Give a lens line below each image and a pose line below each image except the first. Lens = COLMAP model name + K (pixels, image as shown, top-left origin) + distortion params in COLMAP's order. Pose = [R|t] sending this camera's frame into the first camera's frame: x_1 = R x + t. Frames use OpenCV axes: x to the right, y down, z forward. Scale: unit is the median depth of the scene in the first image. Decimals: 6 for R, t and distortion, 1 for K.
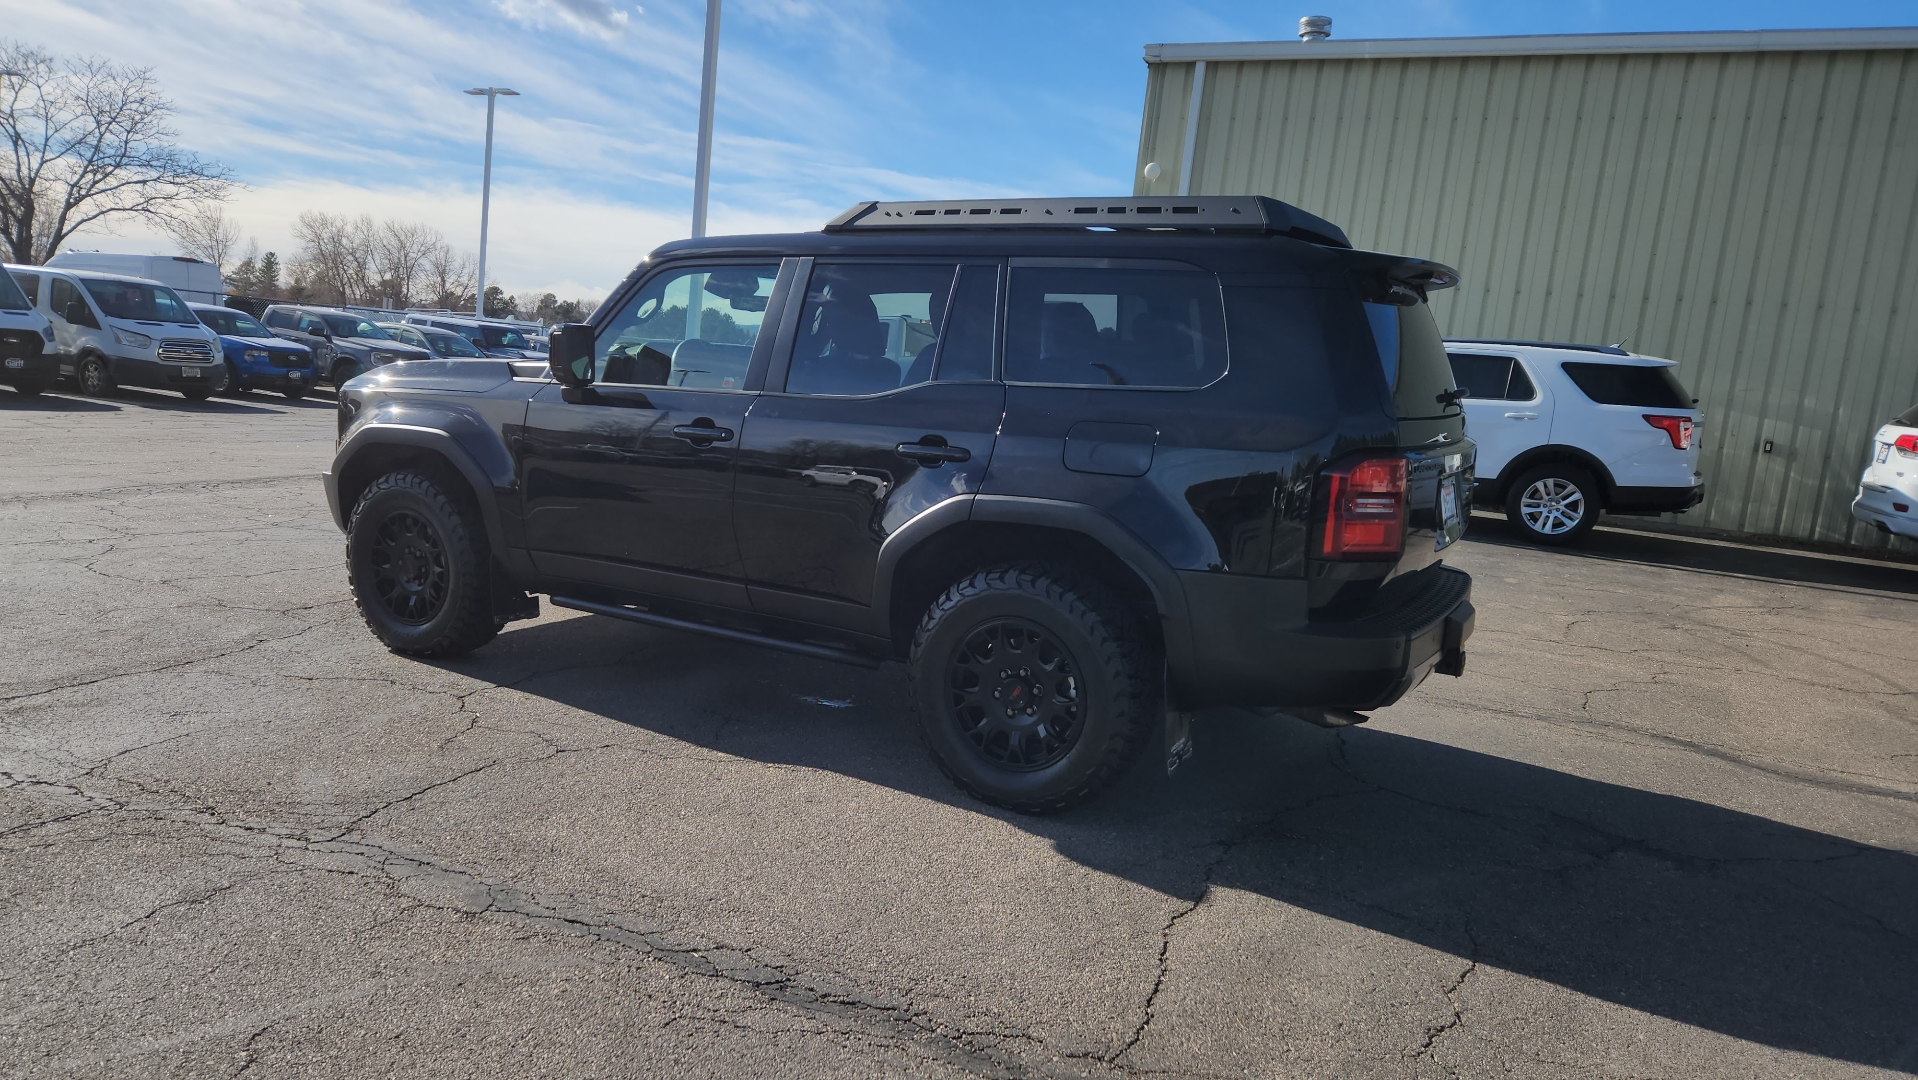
lens RADIAL K [[1279.8, 0, 939.9], [0, 1279.8, 551.5], [0, 0, 1]] dist [0.081008, -0.065735]
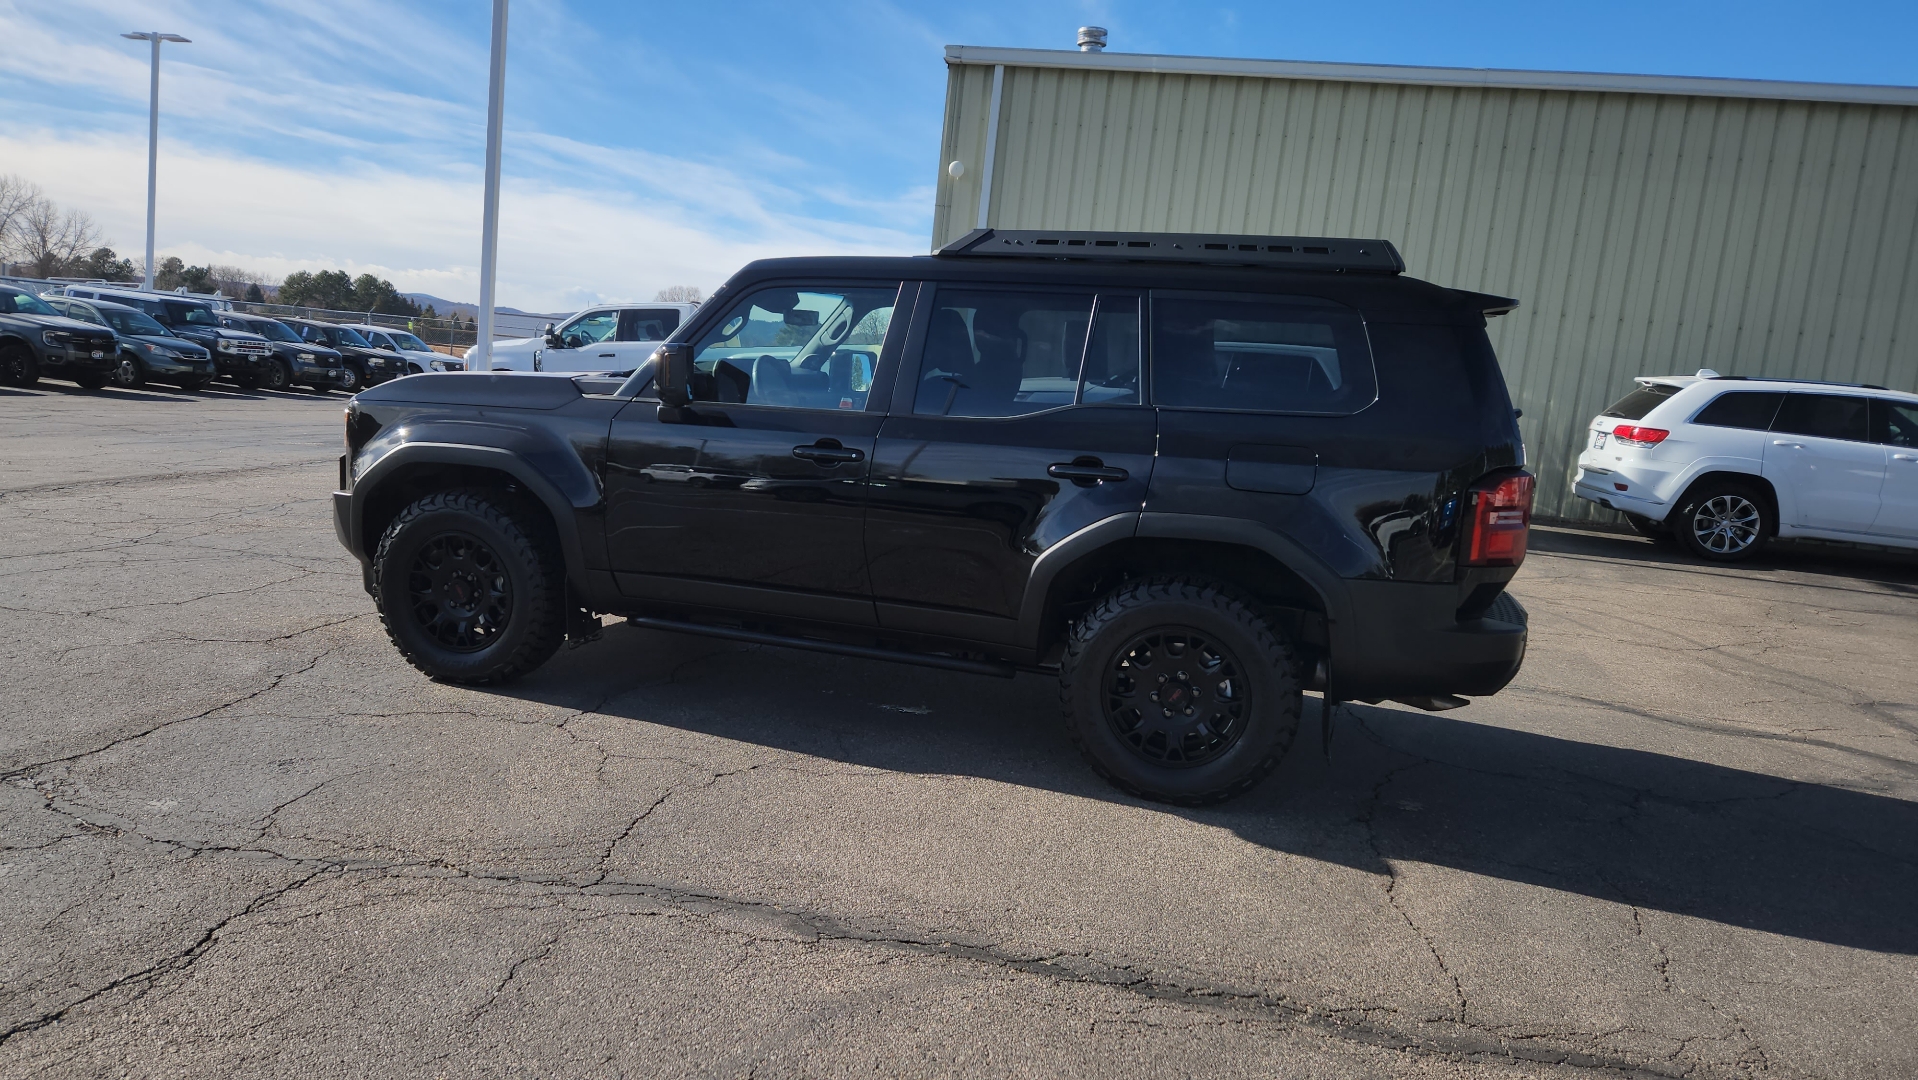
lens RADIAL K [[1280.4, 0, 918.8], [0, 1280.4, 553.0], [0, 0, 1]] dist [0.081433, -0.066188]
pose [[0.974129, -0.028877, 0.224142, -0.140536], [0.024950, 0.999482, 0.020331, -0.013285], [-0.224613, -0.014212, 0.974344, -0.001651]]
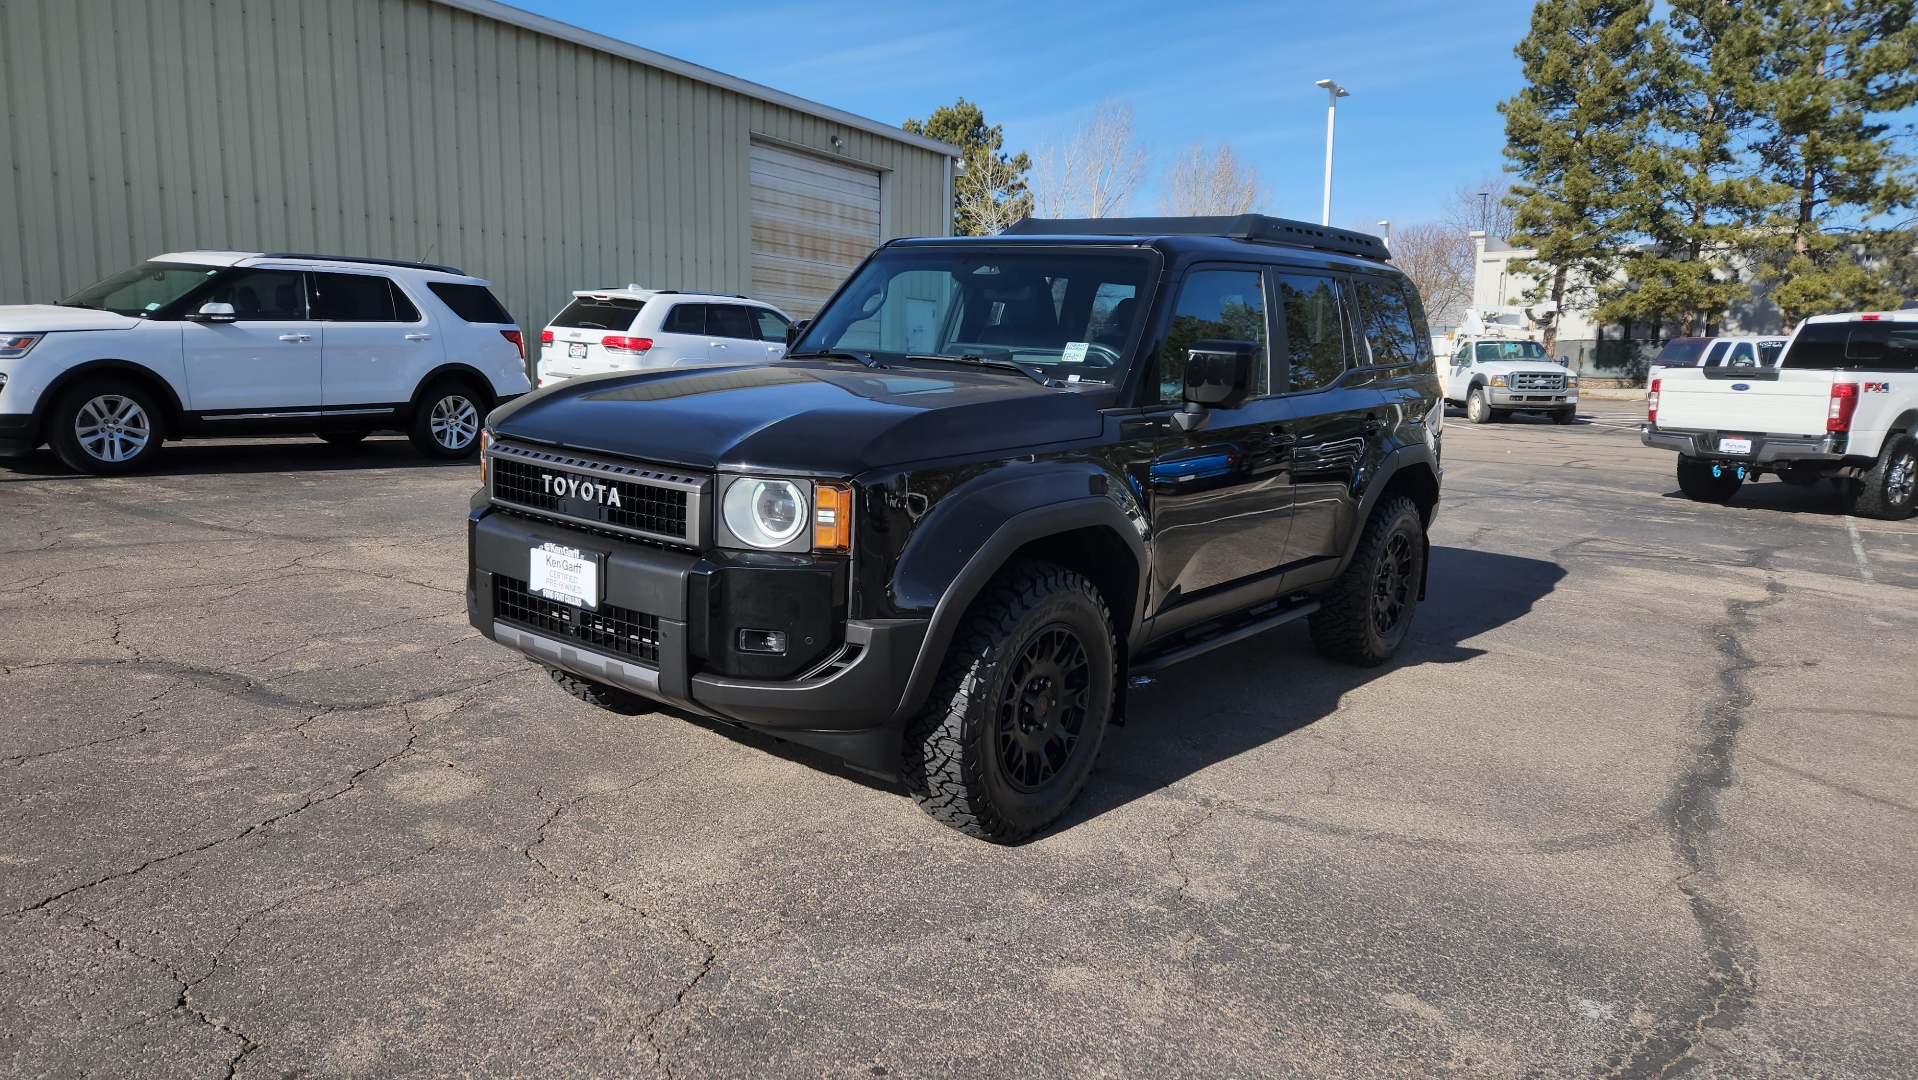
lens RADIAL K [[1283.3, 0, 932.8], [0, 1283.3, 558.2], [0, 0, 1]] dist [0.080470, -0.069103]
pose [[0.158912, -0.230171, 0.960088, -0.506378], [0.122052, 0.969565, 0.212242, -0.104486], [-0.979720, 0.083453, 0.182168, 0.440077]]
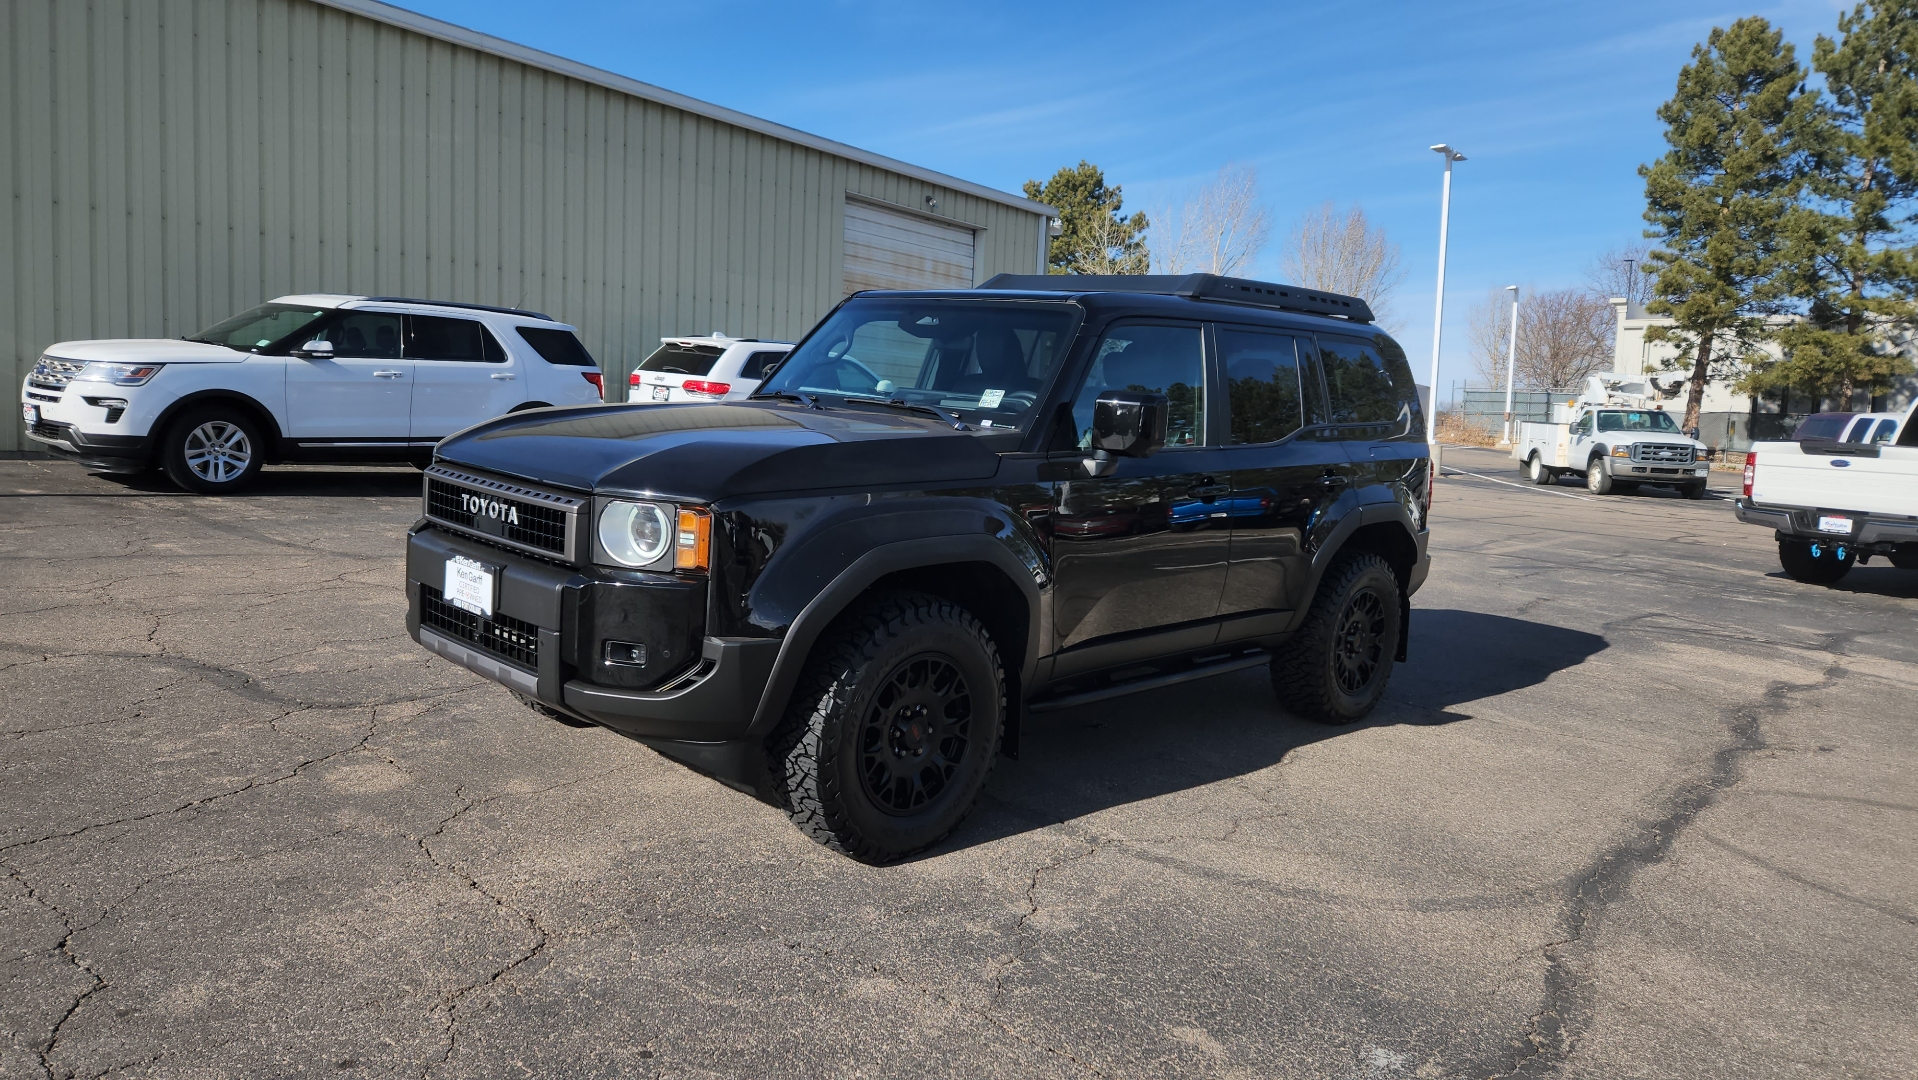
lens RADIAL K [[1282.2, 0, 914.8], [0, 1282.2, 525.5], [0, 0, 1]] dist [0.082466, -0.070237]
pose [[0.270516, -0.158972, 0.949499, -0.511507], [0.100840, 0.985526, 0.136274, -0.095448], [-0.957420, 0.058883, 0.282632, 0.374885]]
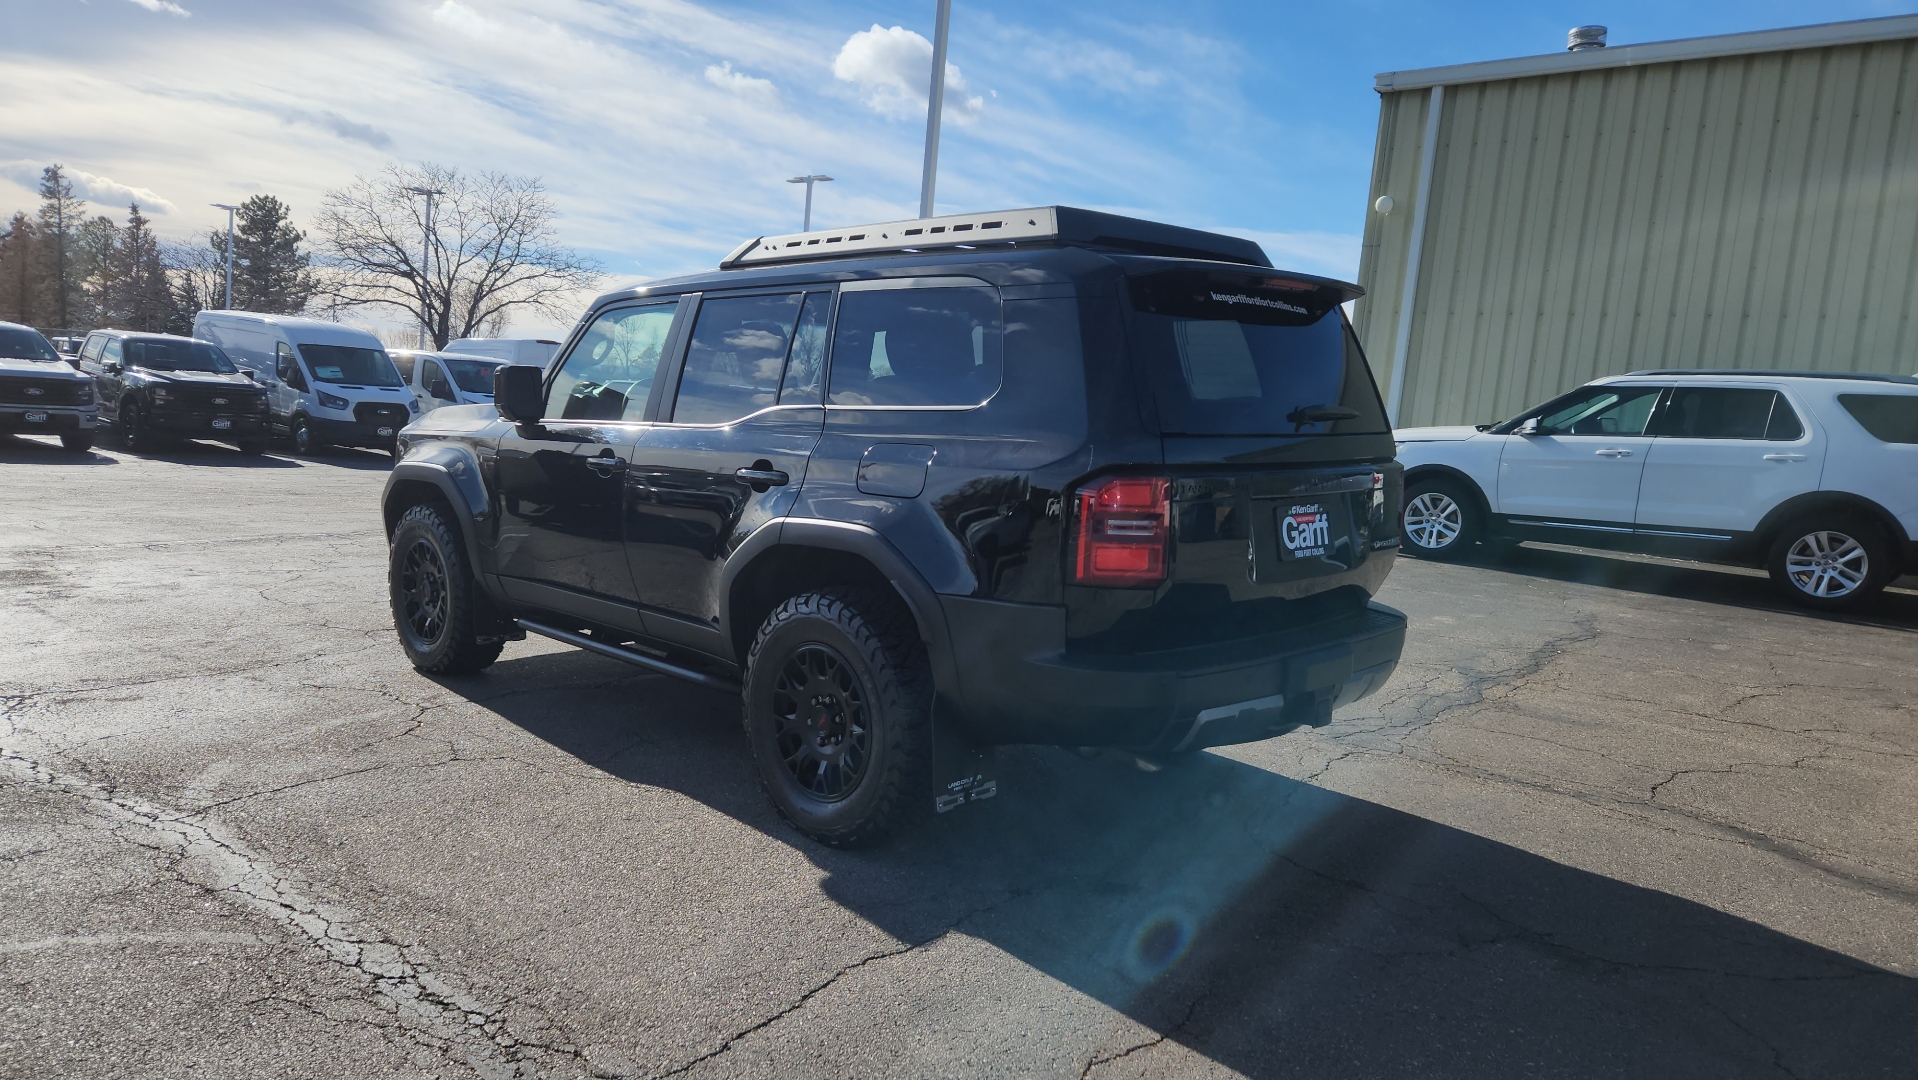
lens RADIAL K [[1281.1, 0, 933.5], [0, 1281.1, 541.6], [0, 0, 1]] dist [0.080938, -0.065600]
pose [[0.962328, 0.008231, -0.271768, 0.146190], [-0.023268, 0.998368, -0.052156, 0.008341], [0.270895, 0.056515, 0.960949, 0.026388]]
